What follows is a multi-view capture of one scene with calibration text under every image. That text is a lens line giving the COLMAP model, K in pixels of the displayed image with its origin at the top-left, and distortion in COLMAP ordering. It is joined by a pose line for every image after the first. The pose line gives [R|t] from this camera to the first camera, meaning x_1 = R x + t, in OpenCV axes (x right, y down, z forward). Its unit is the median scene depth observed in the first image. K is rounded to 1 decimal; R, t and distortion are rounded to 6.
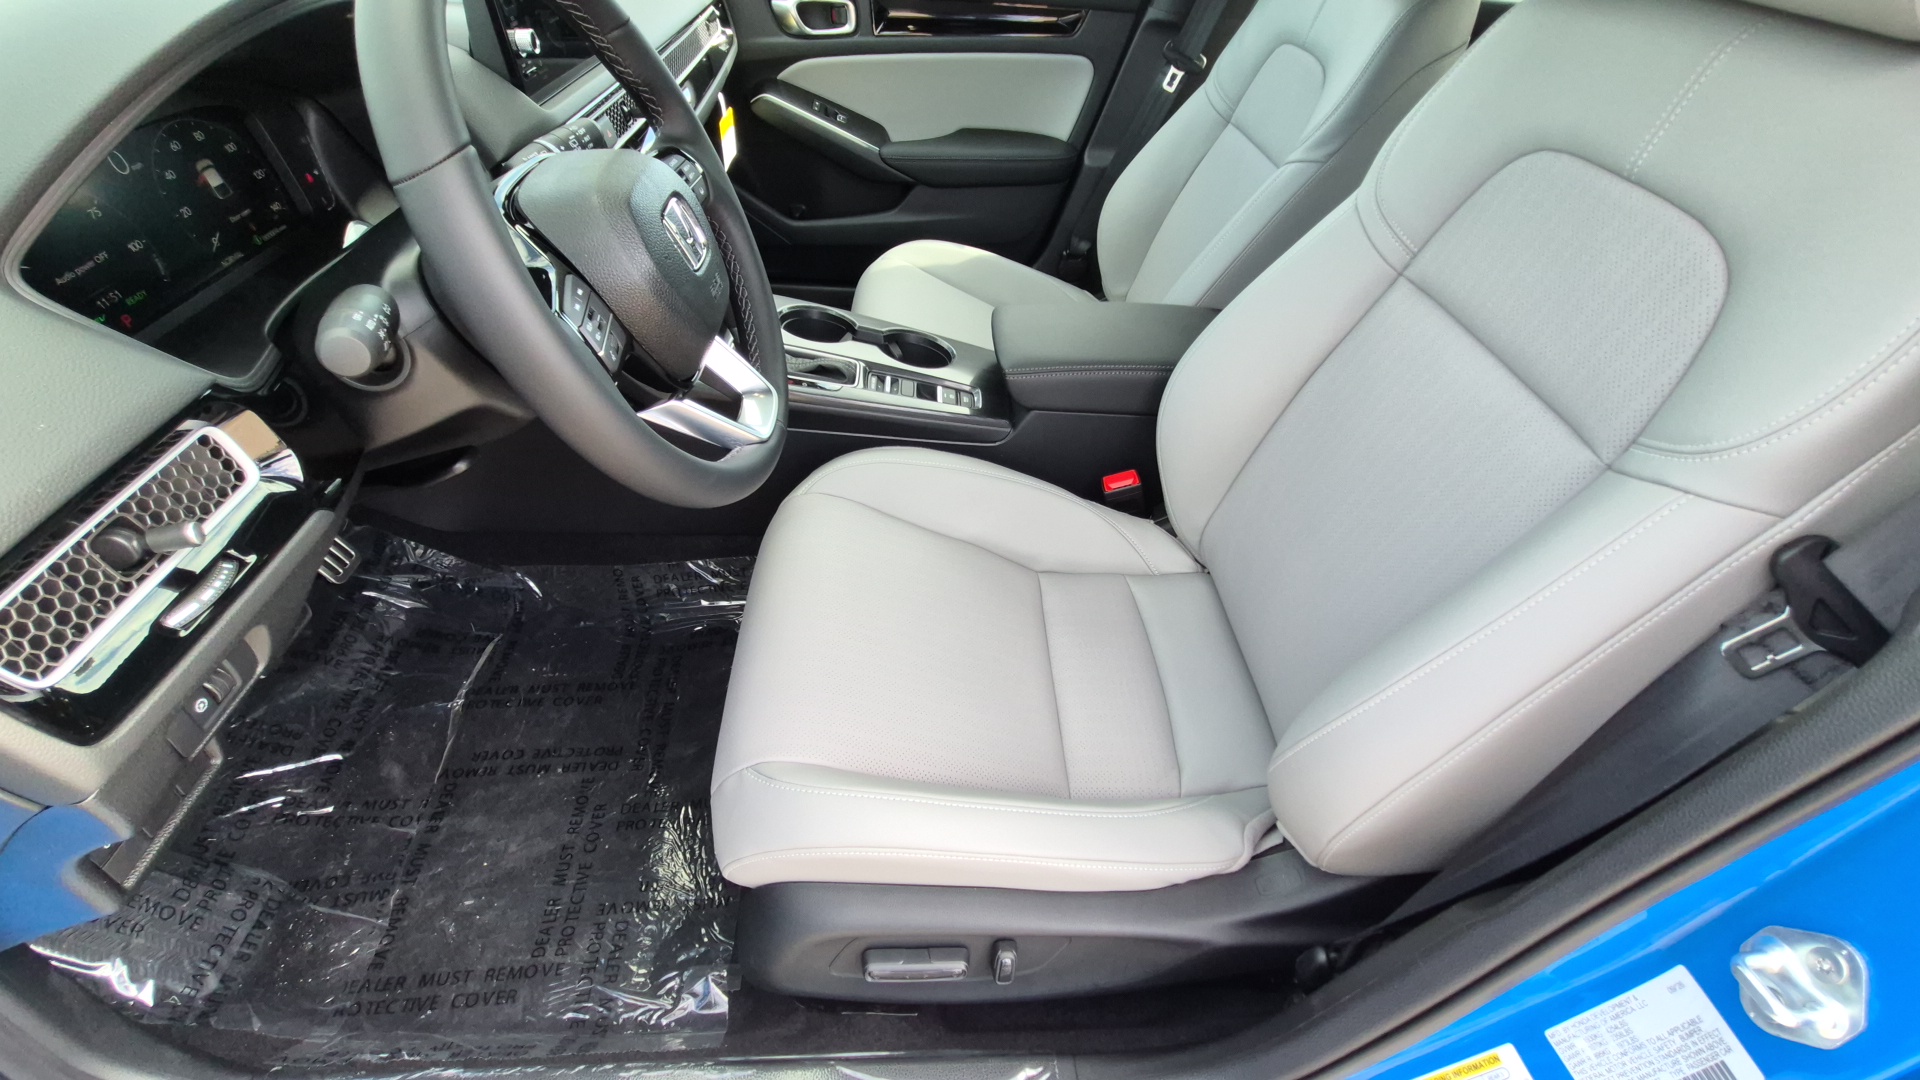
lens RADIAL K [[804.4, 0, 954.1], [0, 804.4, 528.0], [0, 0, 1]] dist [-0.016792, -0.001004]
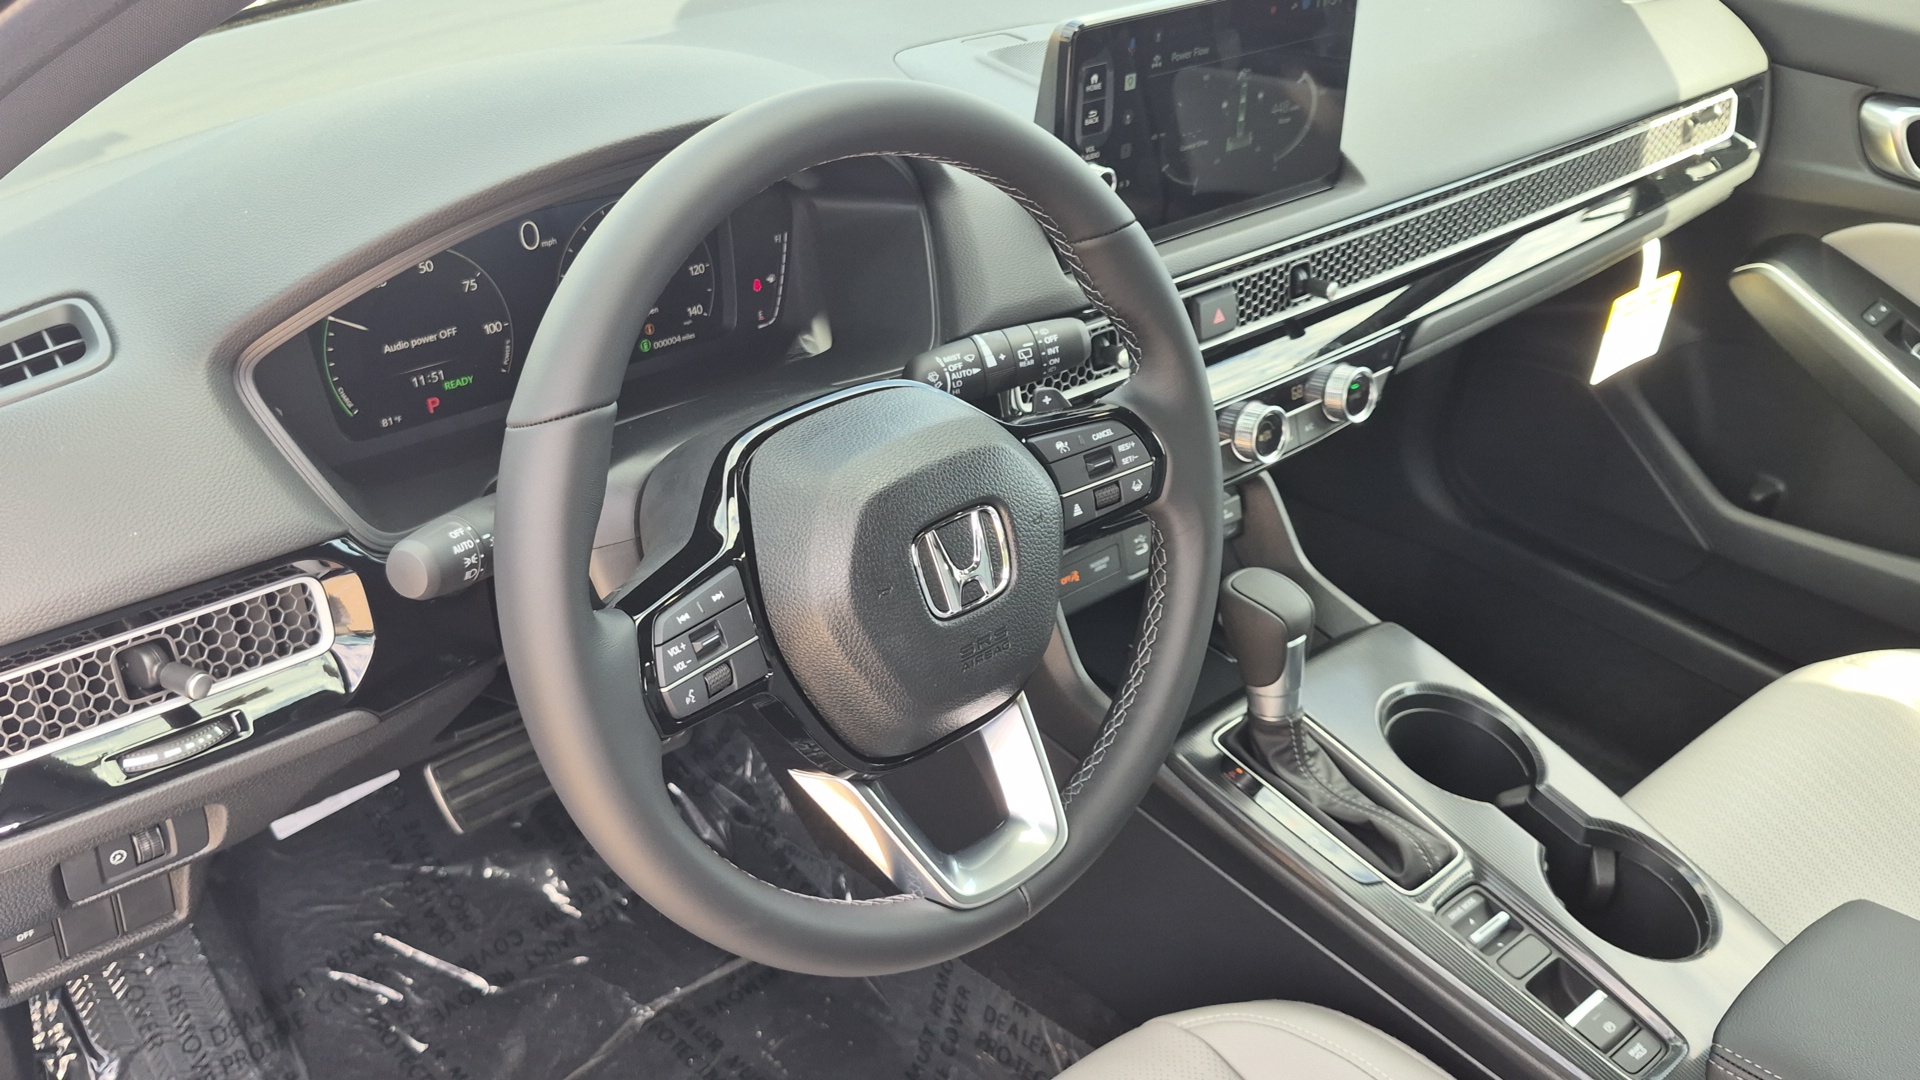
lens RADIAL K [[1755.0, 0, 966.0], [0, 1755.0, 539.6], [0, 0, 1]] dist [0.070775, 0.000000]
pose [[0.649946, 0.368212, -0.664823, 0.373406], [-0.506681, 0.861947, -0.017954, -0.232619], [0.566431, 0.348523, 0.746785, -0.023093]]
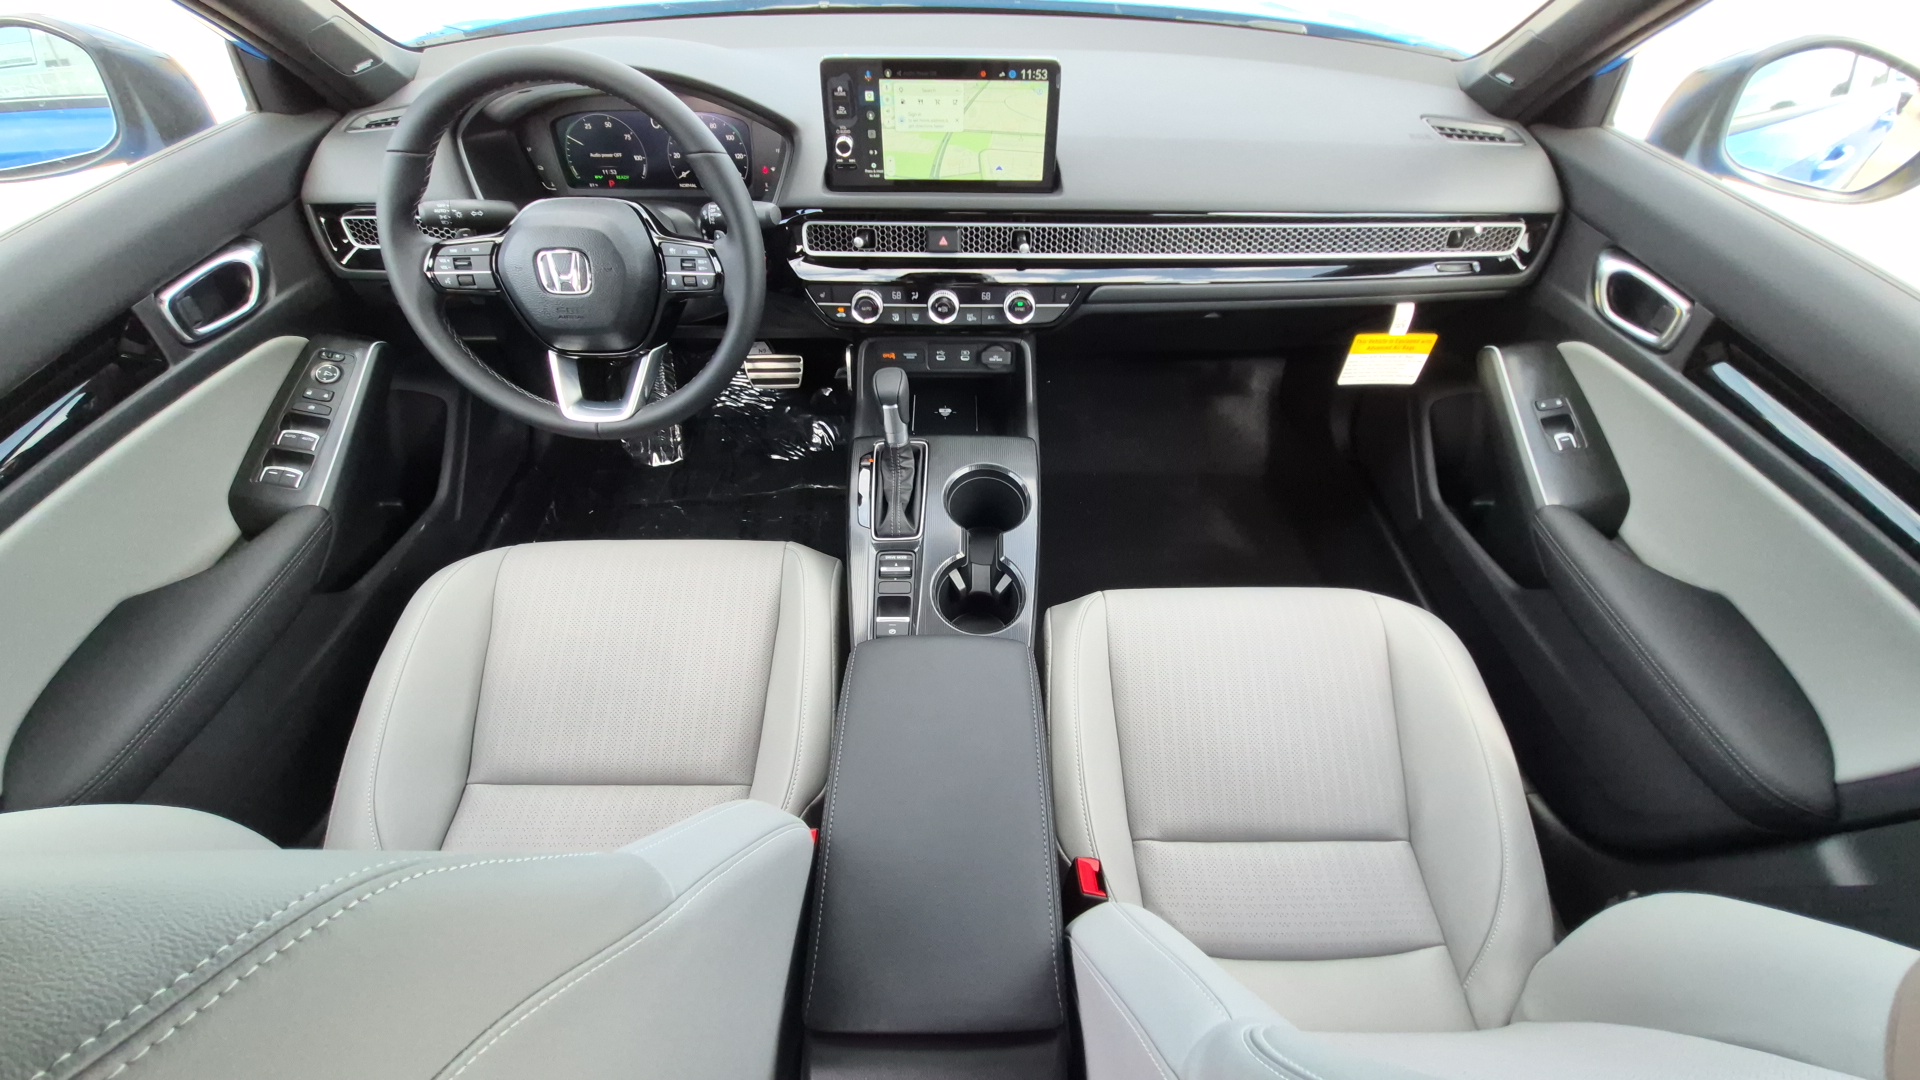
lens RADIAL K [[804.4, 0, 957.0], [0, 804.4, 536.0], [0, 0, 1]] dist [-0.016792, -0.001004]
pose [[-0.041959, 0.664017, -0.746539, 0.693749], [-0.651378, 0.548390, 0.524381, -0.864828], [0.757593, 0.508281, 0.409516, 0.748343]]
